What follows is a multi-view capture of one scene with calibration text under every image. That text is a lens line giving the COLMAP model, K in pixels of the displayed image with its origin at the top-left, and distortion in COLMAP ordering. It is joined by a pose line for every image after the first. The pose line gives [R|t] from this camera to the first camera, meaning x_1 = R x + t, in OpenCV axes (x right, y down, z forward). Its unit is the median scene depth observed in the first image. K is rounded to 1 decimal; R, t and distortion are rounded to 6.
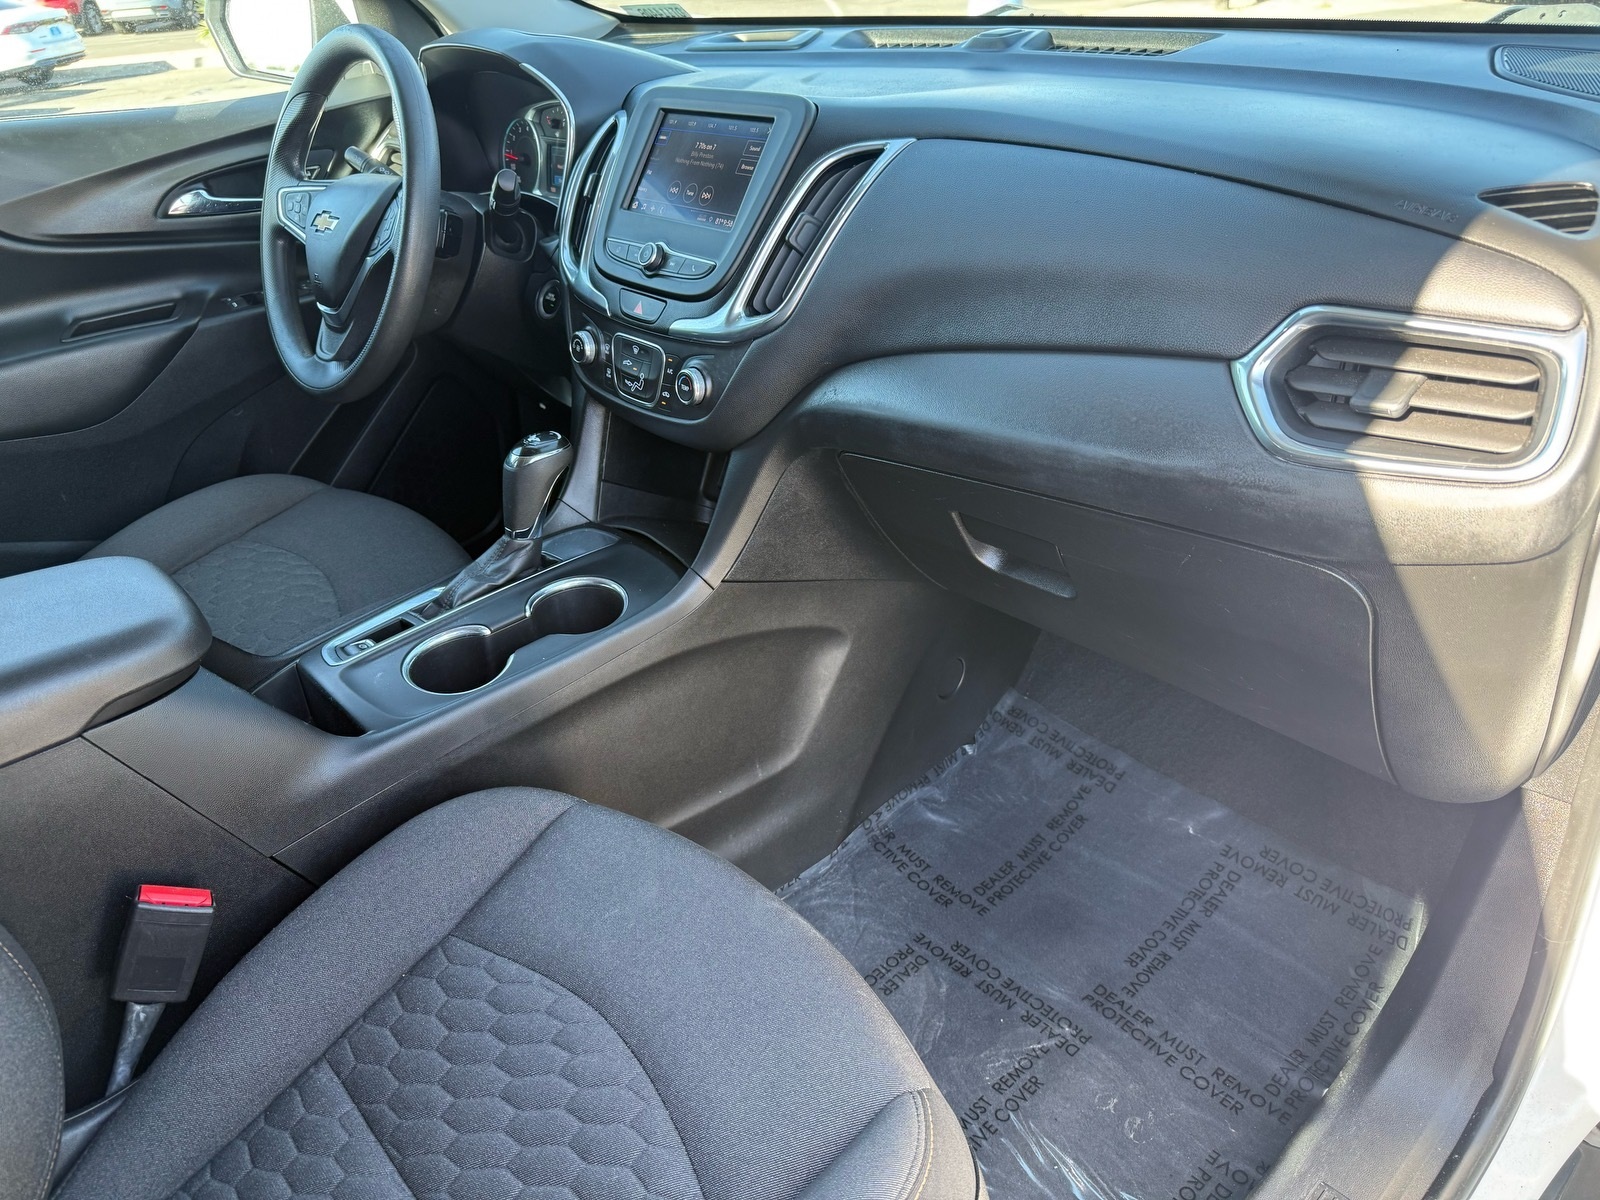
lens RADIAL K [[1131.1, 0, 788.7], [0, 1131.1, 613.7], [0, 0, 1]] dist [0.052035, -0.076002]
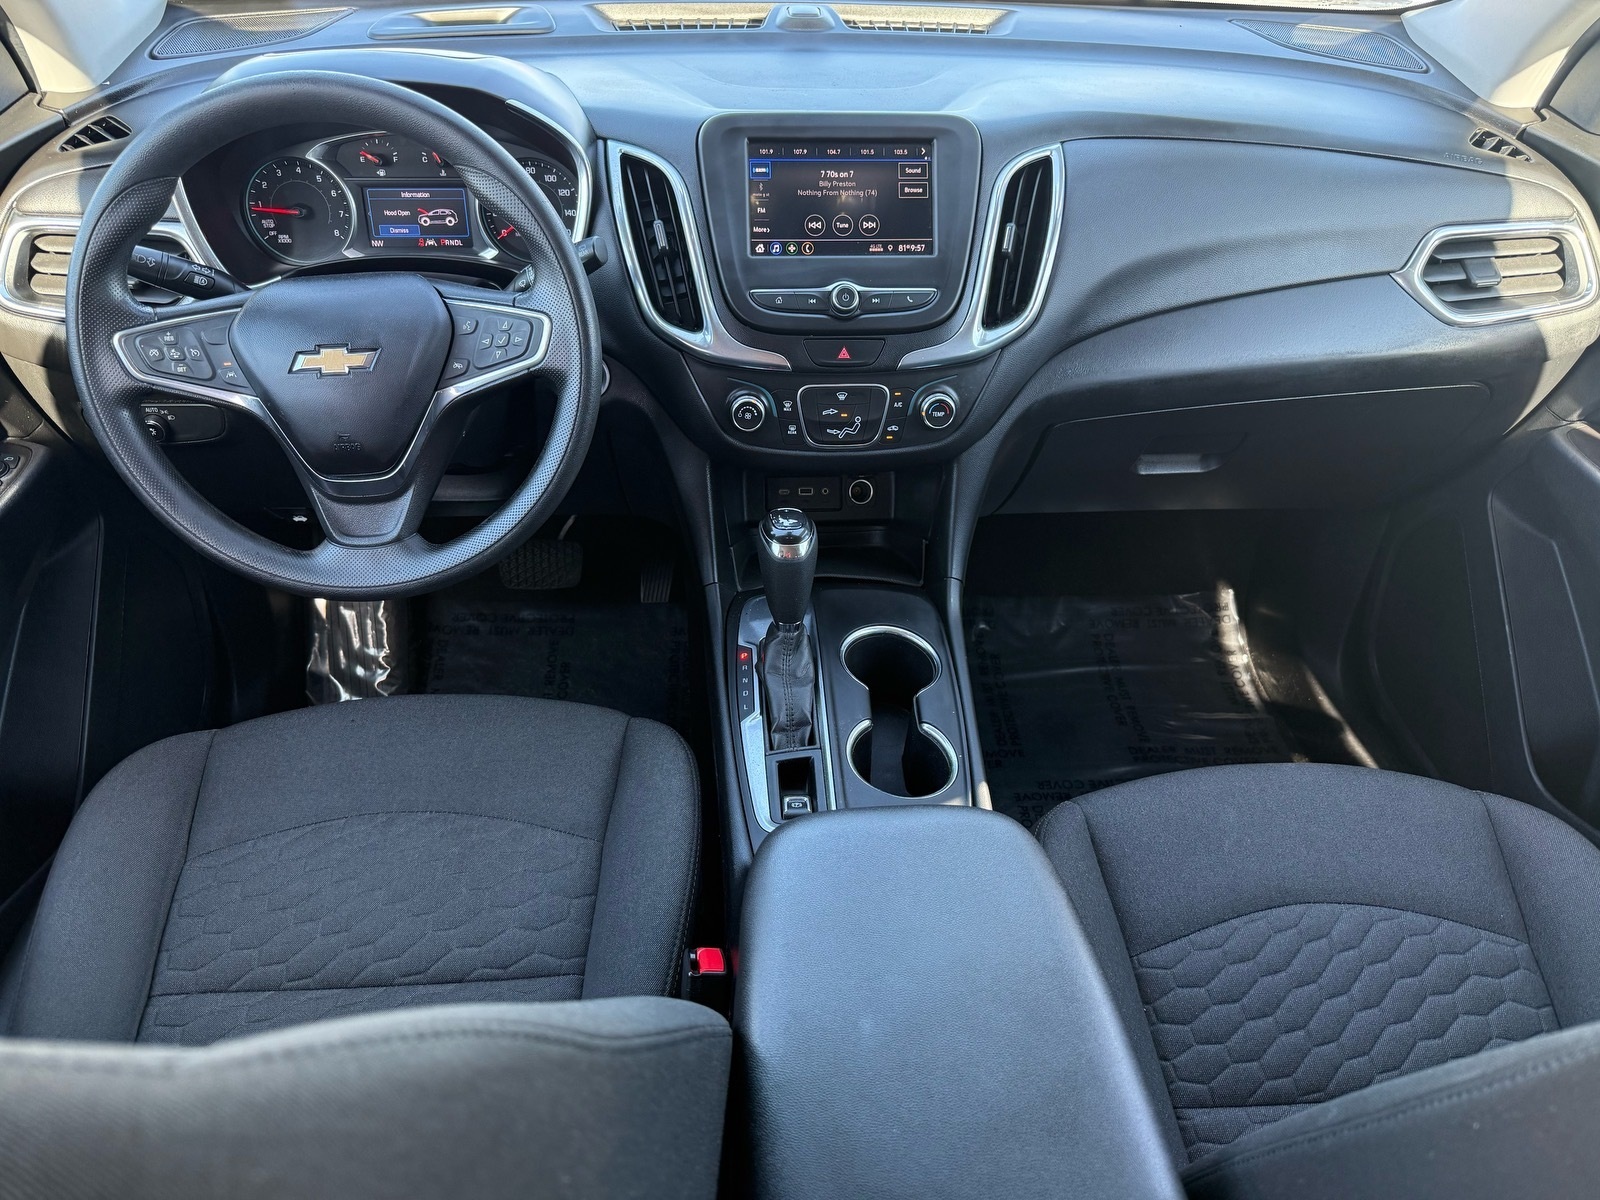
lens RADIAL K [[1131.1, 0, 803.4], [0, 1131.1, 618.8], [0, 0, 1]] dist [0.052035, -0.076002]
pose [[0.620911, -0.422241, 0.660441, -0.867737], [0.352814, 0.902898, 0.245555, -0.307738], [-0.699994, 0.080545, 0.709592, 0.351201]]
